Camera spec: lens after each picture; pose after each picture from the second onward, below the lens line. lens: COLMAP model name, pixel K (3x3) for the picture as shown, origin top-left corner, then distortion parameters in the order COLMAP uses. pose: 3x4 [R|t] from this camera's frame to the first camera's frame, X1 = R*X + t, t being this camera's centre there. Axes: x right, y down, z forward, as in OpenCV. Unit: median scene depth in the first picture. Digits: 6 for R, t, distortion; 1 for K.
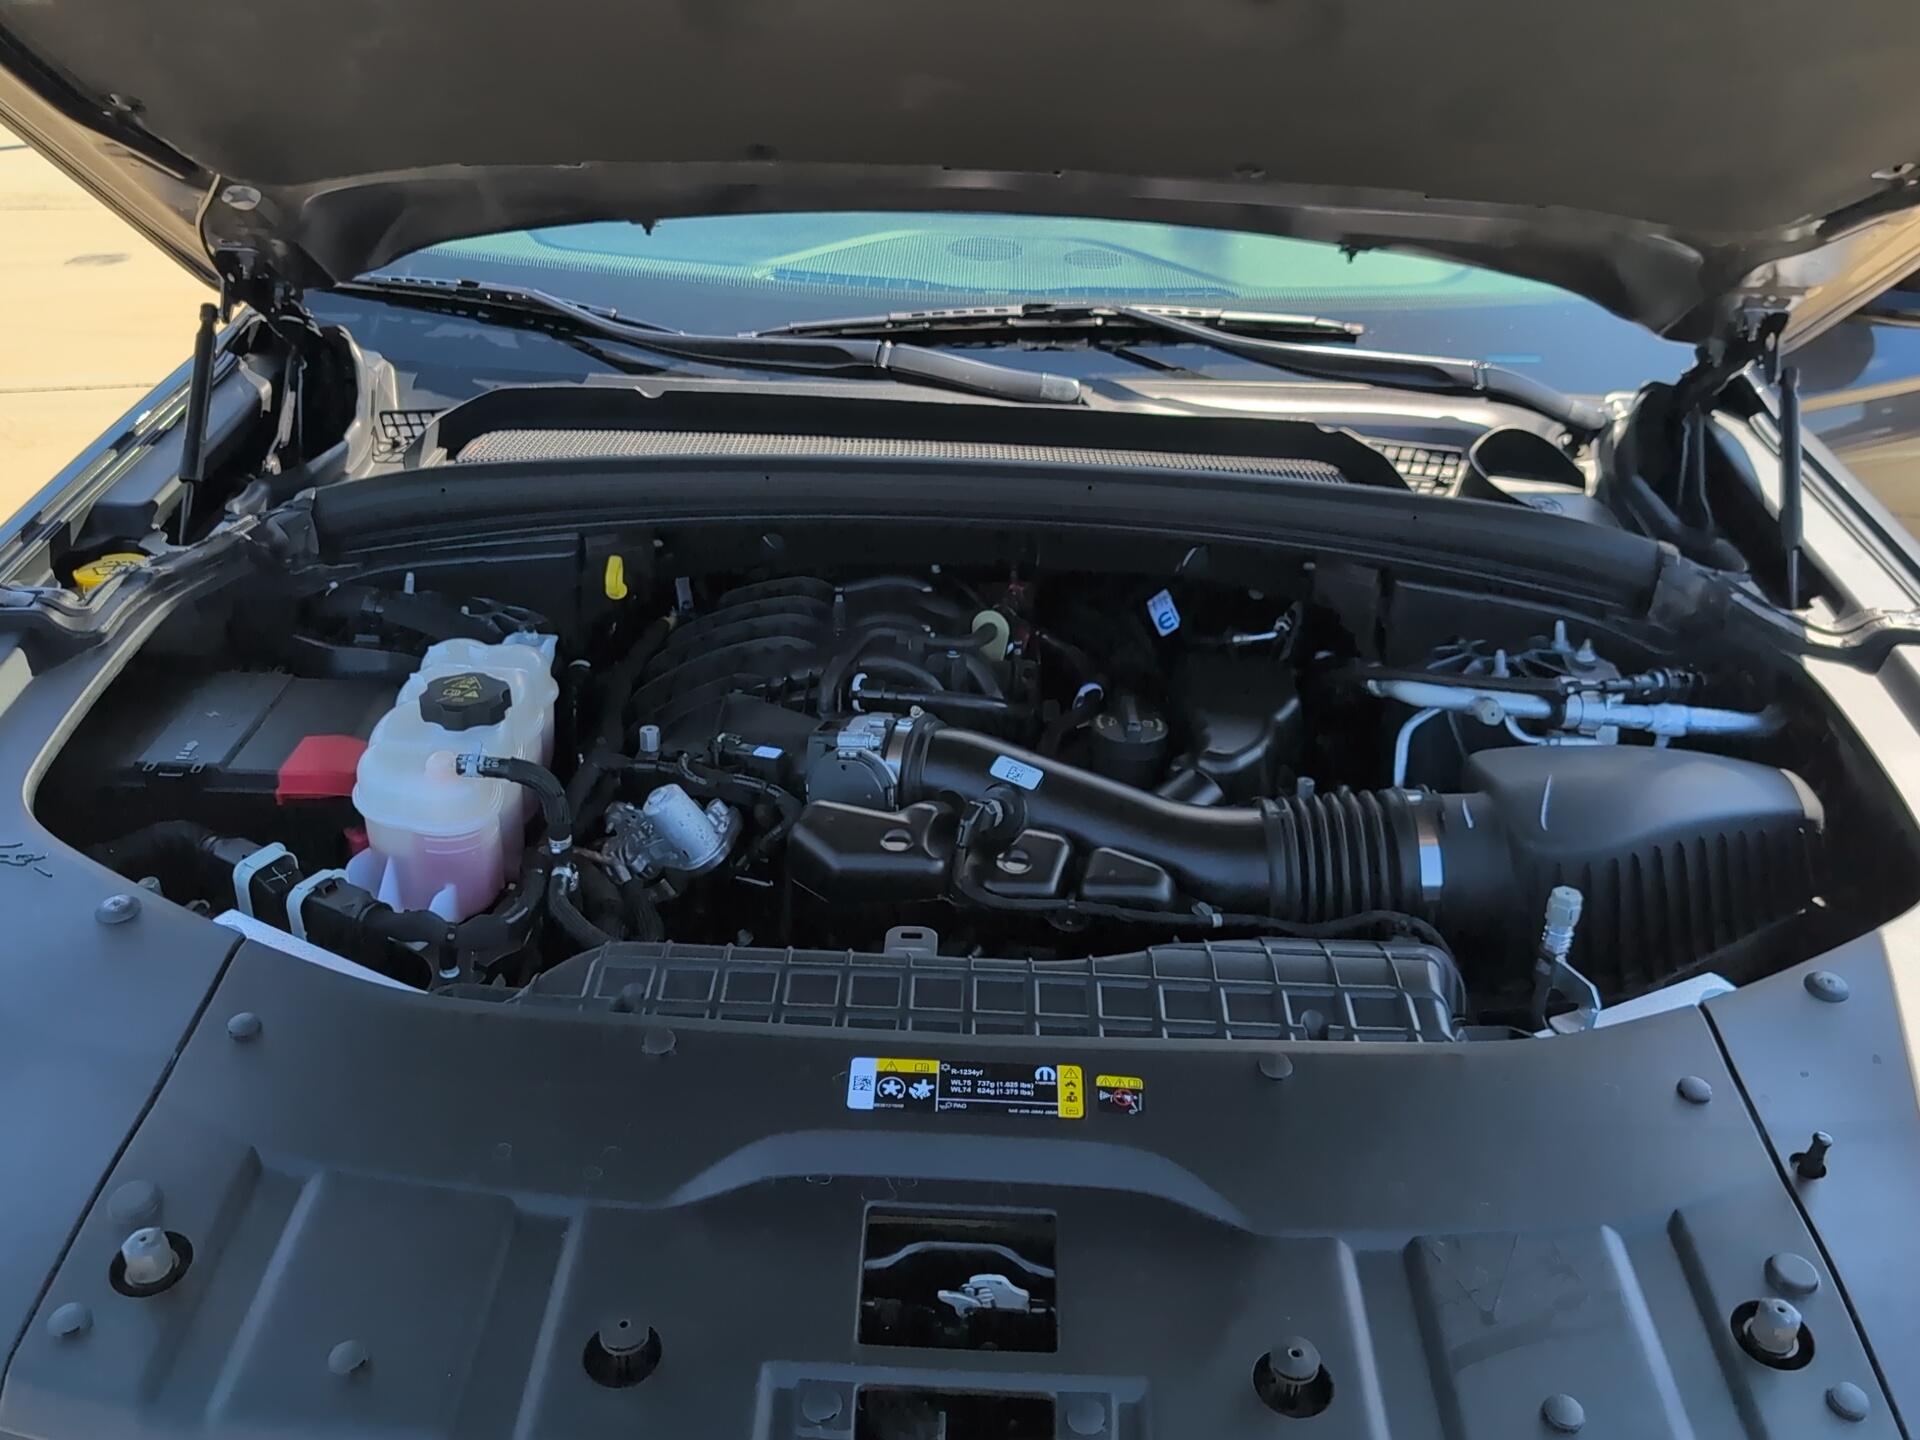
lens RADIAL K [[1619.0, 0, 960.0], [0, 1619.0, 720.0], [0, 0, 1]] dist [-0.035429, -0.000890]
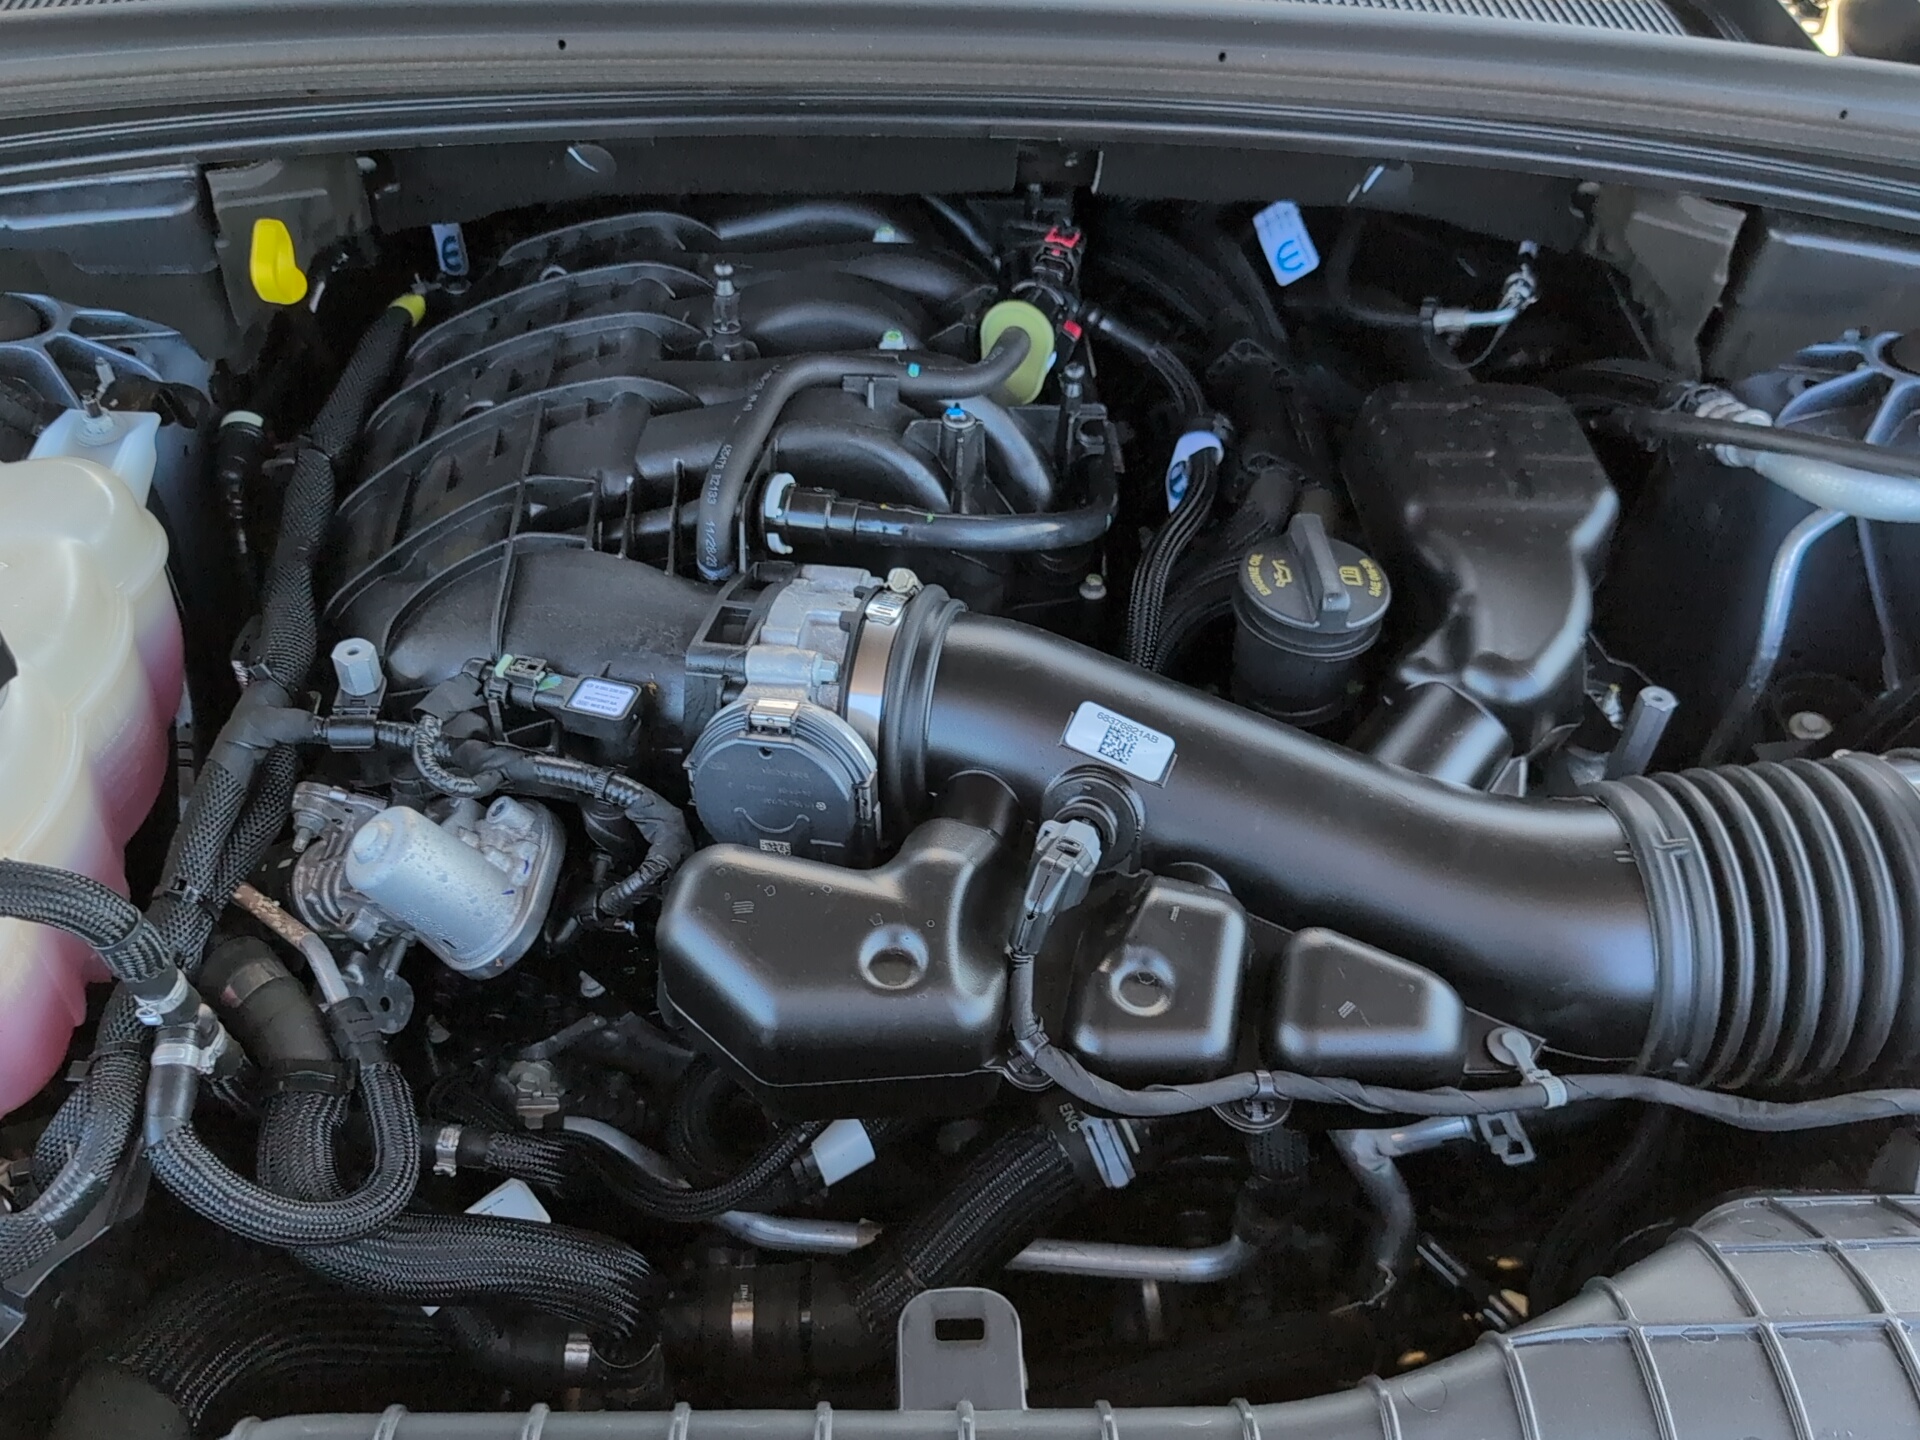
lens RADIAL K [[1619.0, 0, 960.0], [0, 1619.0, 720.0], [0, 0, 1]] dist [-0.035429, -0.000890]
pose [[0.997546, -0.039600, 0.057744, -0.038175], [0.017543, 0.939752, 0.341406, -0.129682], [-0.067784, -0.339555, 0.938140, 0.505214]]
